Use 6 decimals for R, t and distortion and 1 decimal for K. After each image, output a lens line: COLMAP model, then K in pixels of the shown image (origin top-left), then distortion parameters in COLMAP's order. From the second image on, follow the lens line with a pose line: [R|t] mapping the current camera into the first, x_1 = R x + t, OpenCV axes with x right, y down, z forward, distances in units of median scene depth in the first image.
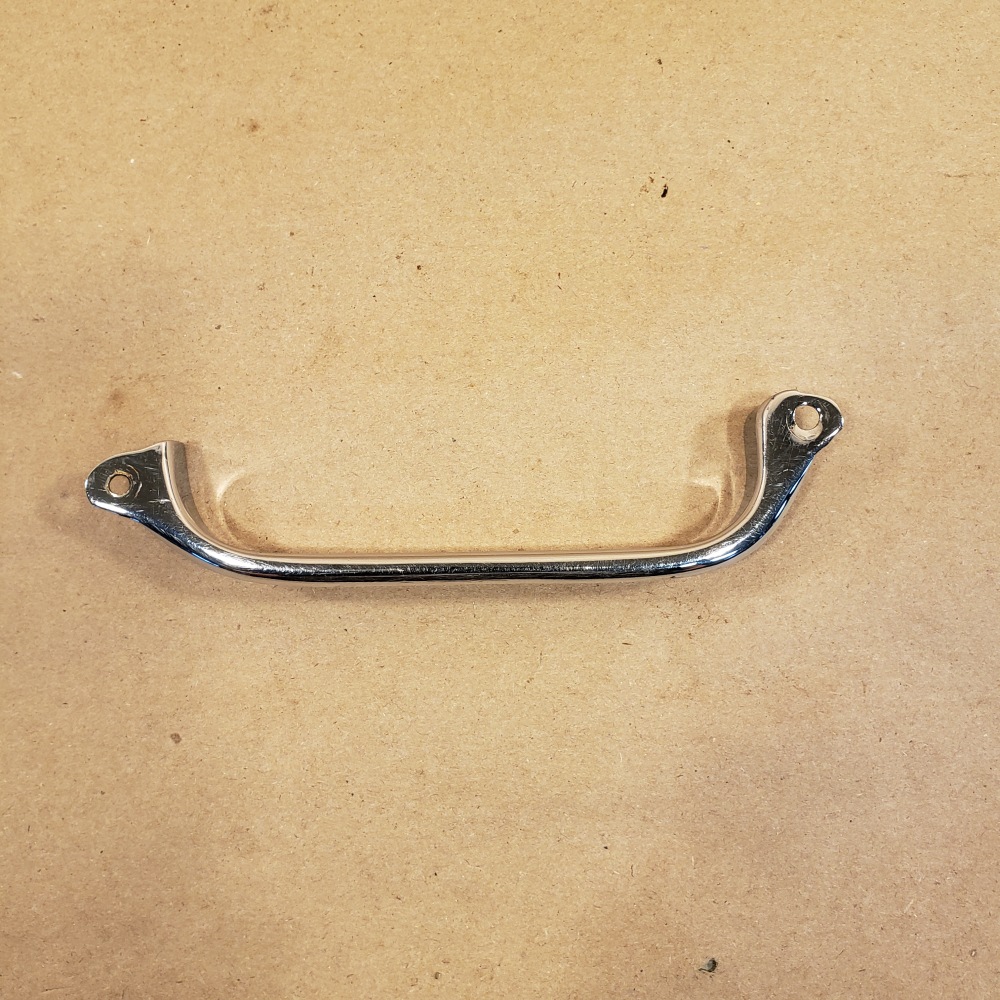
lens RADIAL K [[1069.6, 0, 499.7], [0, 1069.6, 514.5], [0, 0, 1]] dist [0.077612, -0.288778]
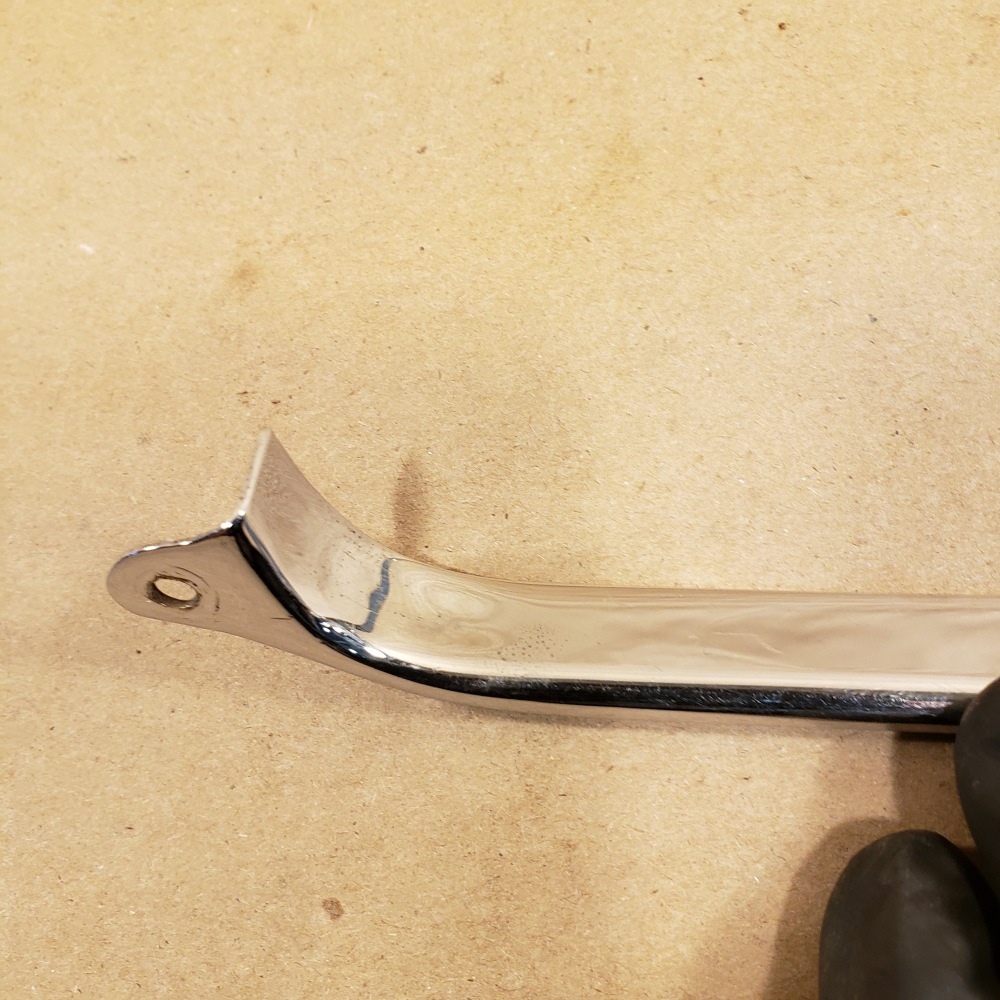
lens RADIAL K [[1150.1, 0, 500.0], [0, 1150.1, 500.0], [0, 0, 1]] dist [-0.020188, -0.007133]
pose [[0.977539, -0.019981, -0.209805, -0.101010], [-0.004481, 0.993300, -0.115476, 0.076510], [0.210706, 0.113822, 0.970900, 0.452414]]
